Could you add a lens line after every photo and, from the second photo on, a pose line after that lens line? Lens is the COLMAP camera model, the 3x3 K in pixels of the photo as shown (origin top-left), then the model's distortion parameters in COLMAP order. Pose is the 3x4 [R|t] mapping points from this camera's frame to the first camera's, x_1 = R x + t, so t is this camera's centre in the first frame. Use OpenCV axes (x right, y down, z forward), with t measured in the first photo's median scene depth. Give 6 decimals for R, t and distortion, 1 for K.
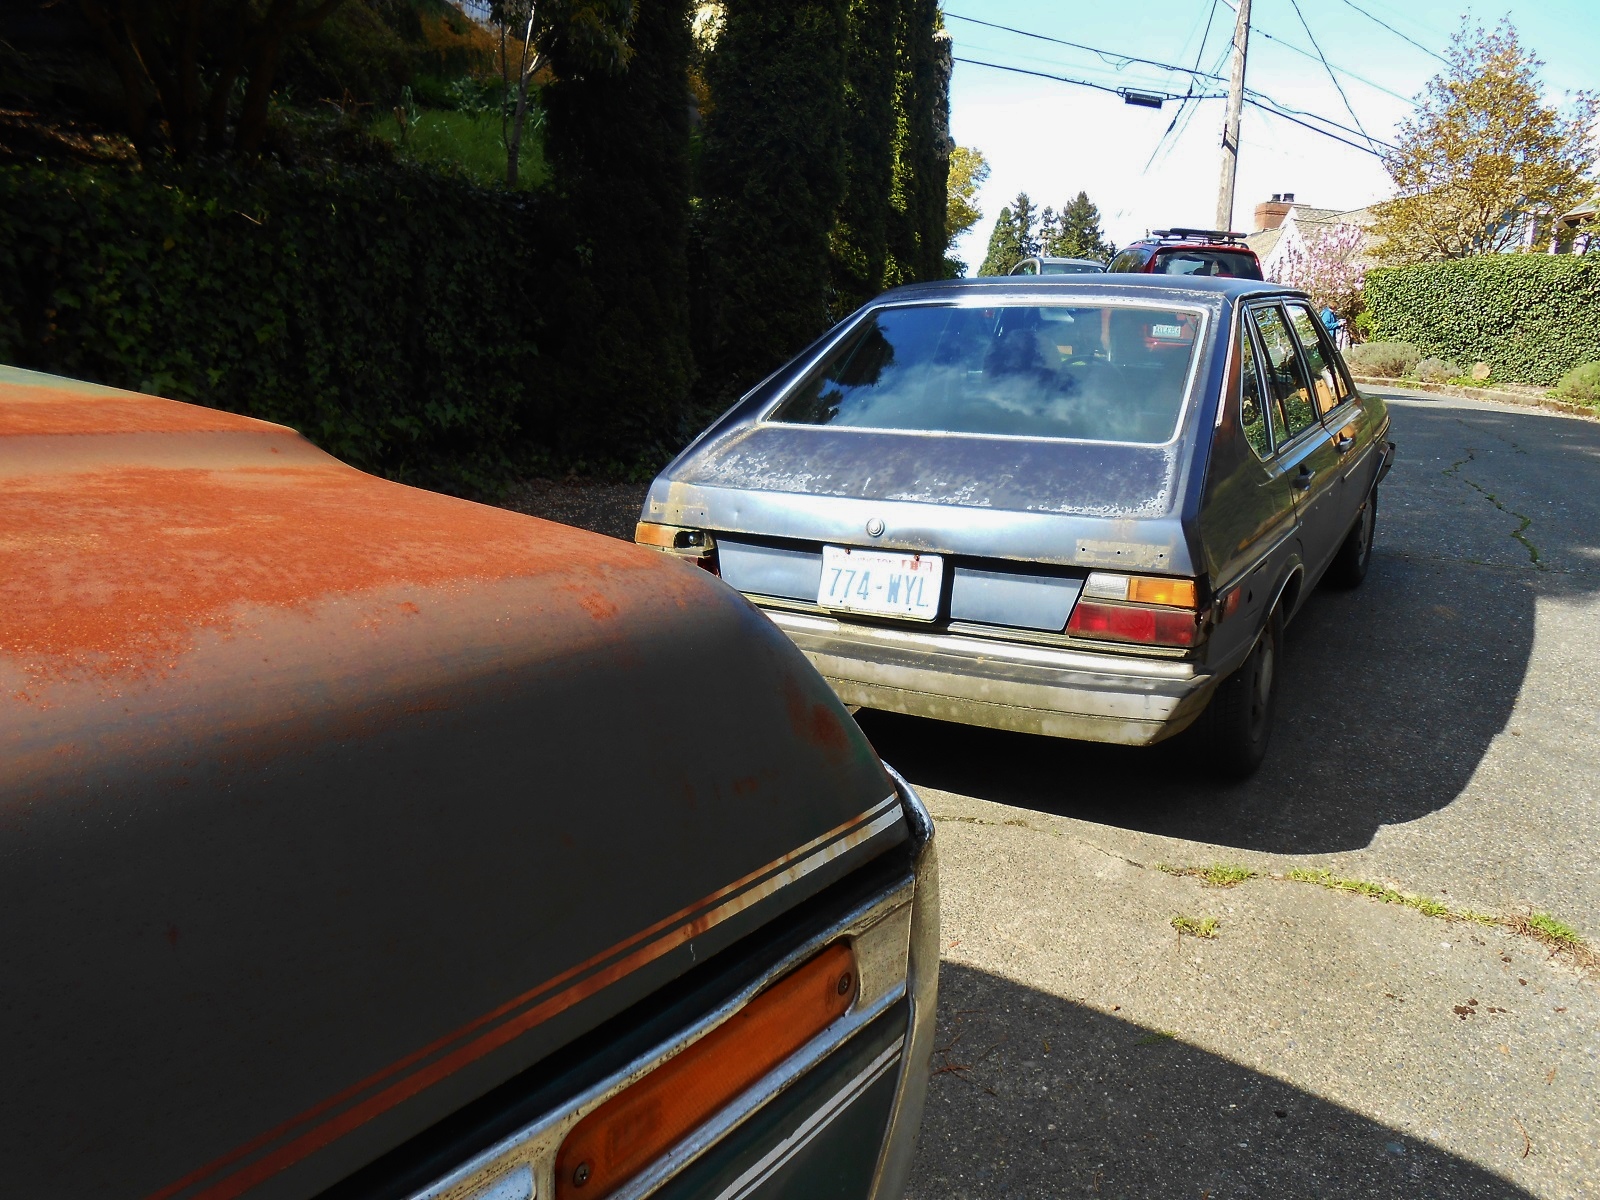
lens RADIAL K [[1253.8, 0, 796.2], [0, 1253.8, 606.5], [0, 0, 1]] dist [-0.026660, 0.010168]
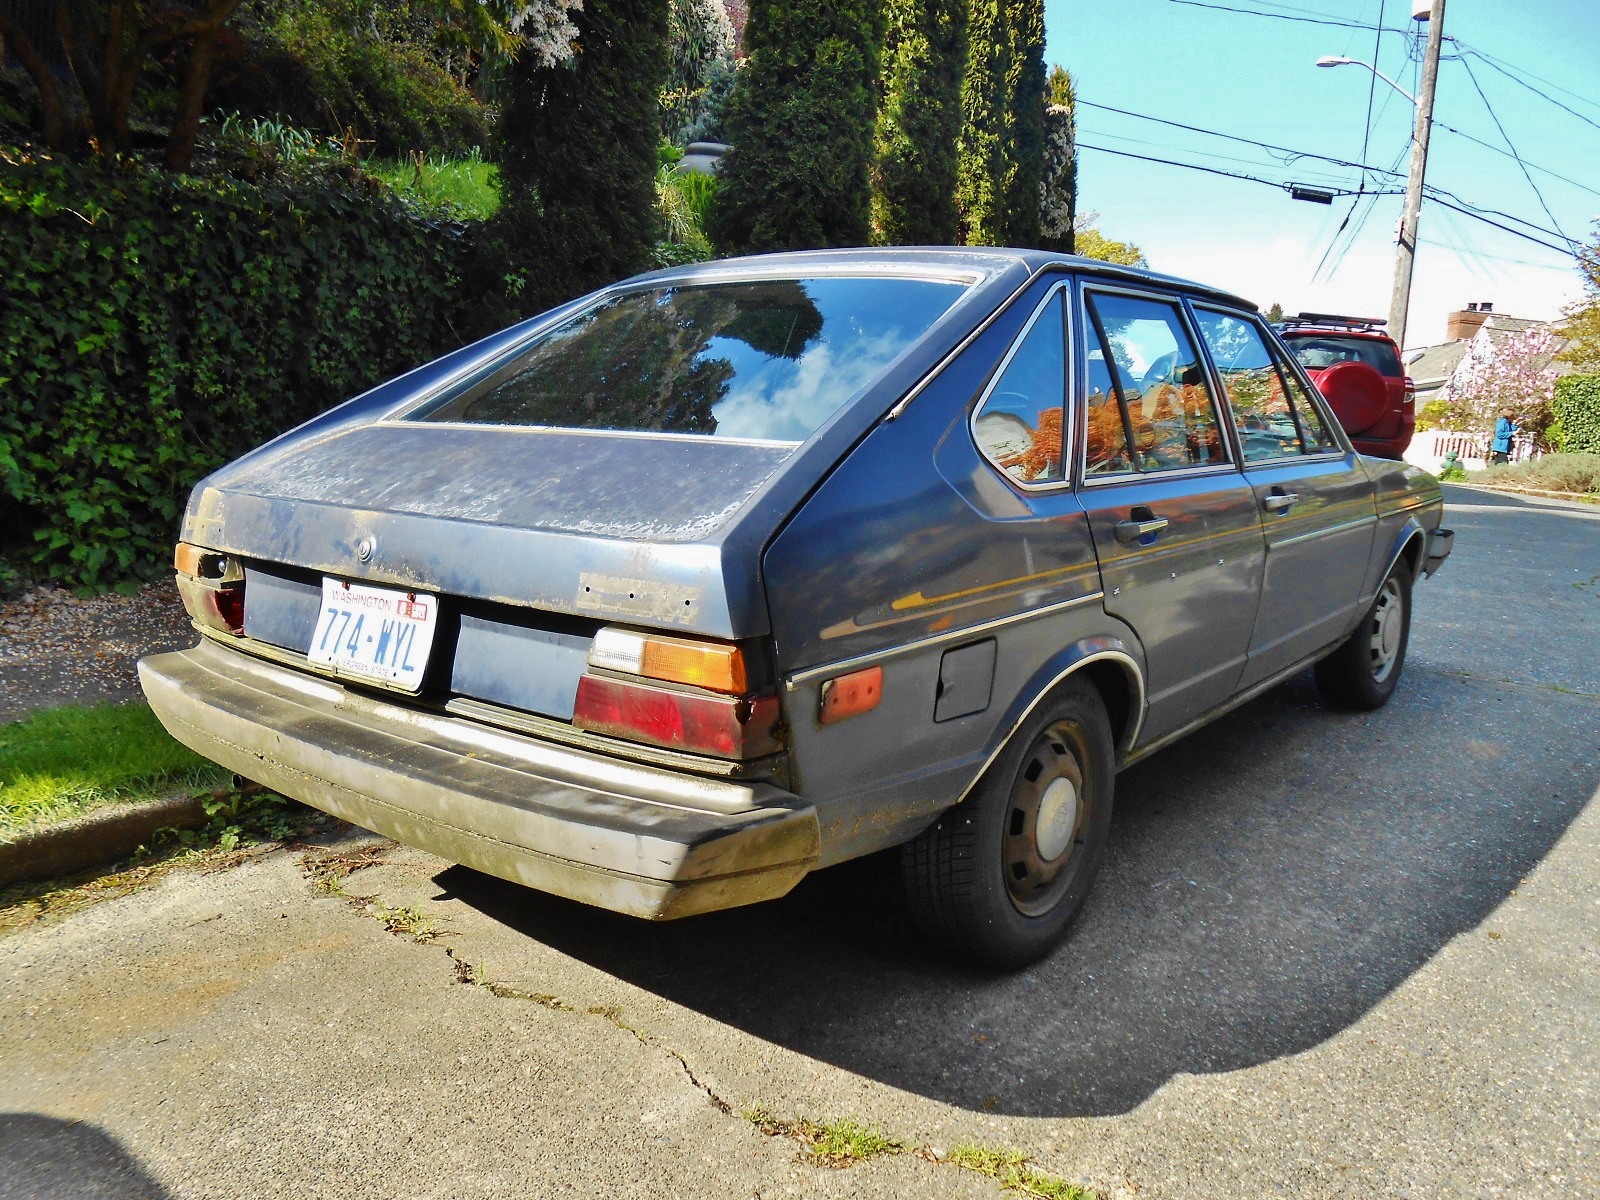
lens RADIAL K [[1253.8, 0, 802.5], [0, 1253.8, 605.8], [0, 0, 1]] dist [-0.026660, 0.010168]
pose [[0.989227, 0.054280, -0.135951, 0.195530], [-0.064879, 0.995087, -0.074782, 0.000975], [0.131224, 0.082797, 0.987889, 0.187766]]
